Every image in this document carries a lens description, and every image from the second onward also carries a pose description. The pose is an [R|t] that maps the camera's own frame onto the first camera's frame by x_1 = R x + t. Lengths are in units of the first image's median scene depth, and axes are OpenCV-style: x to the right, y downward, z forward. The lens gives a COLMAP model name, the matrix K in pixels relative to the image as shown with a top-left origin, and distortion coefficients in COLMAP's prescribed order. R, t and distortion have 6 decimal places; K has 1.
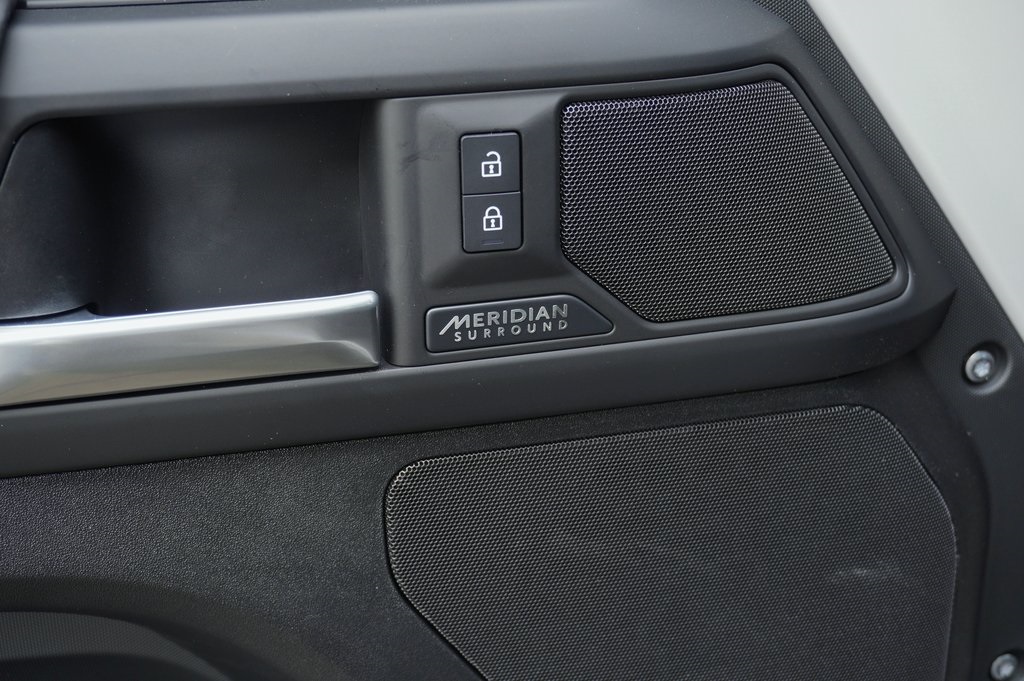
lens RADIAL K [[1522.1, 0, 512.9], [0, 1522.1, 339.3], [0, 0, 1]] dist [-0.020071, 0.000000]
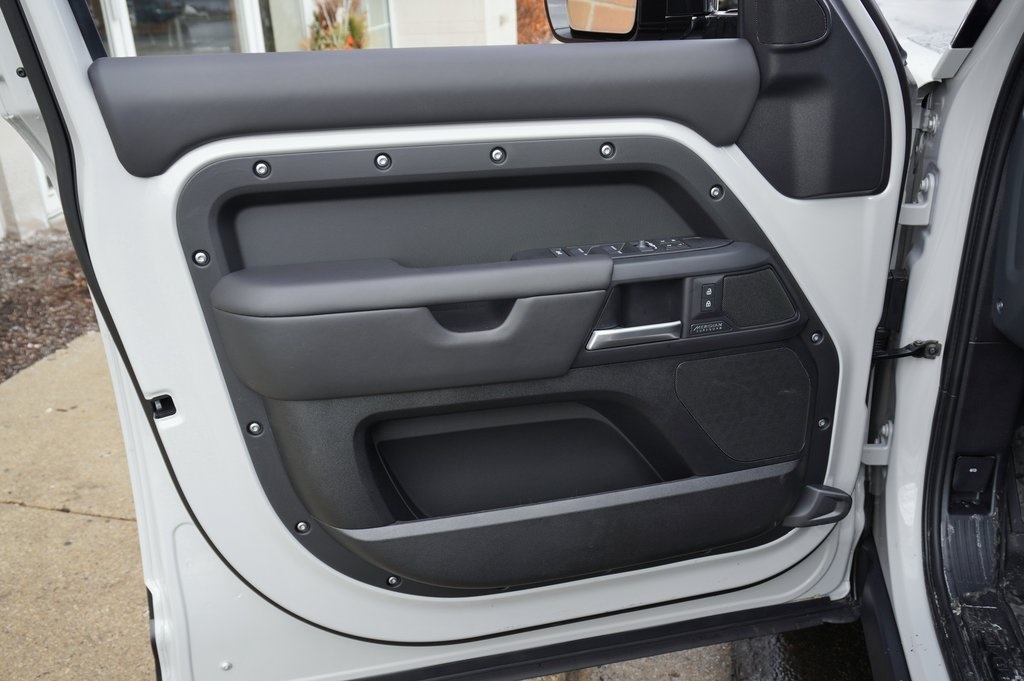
lens RADIAL K [[1019.6, 0, 501.6], [0, 1019.6, 379.7], [0, 0, 1]] dist [0.015301, 0.000000]
pose [[0.998865, -0.024477, 0.040861, -0.704367], [0.023289, 0.999300, 0.029286, 0.036987], [-0.041549, -0.028301, 0.998736, -1.831151]]
